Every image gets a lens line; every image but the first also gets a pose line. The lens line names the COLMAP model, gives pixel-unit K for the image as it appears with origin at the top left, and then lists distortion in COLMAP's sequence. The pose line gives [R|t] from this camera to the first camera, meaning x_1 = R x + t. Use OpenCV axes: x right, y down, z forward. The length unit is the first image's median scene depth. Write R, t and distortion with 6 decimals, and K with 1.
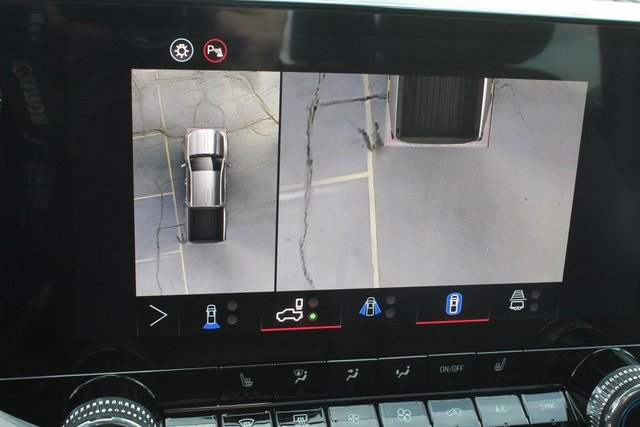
lens RADIAL K [[825.6, 0, 319.7], [0, 825.6, 216.3], [0, 0, 1]] dist [-0.040499, 0.000000]
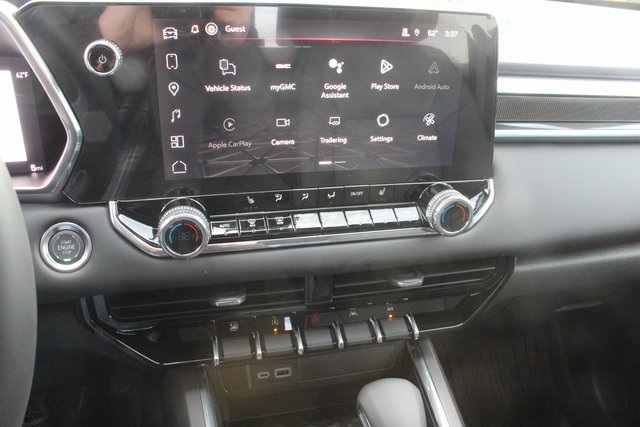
lens RADIAL K [[530.3, 0, 318.0], [0, 530.3, 210.6], [0, 0, 1]] dist [-0.125325, 0.021050]
pose [[0.999337, -0.026979, 0.024457, 0.037889], [0.023637, 0.991507, 0.127889, 0.064418], [-0.027700, -0.127226, 0.991487, -0.248998]]
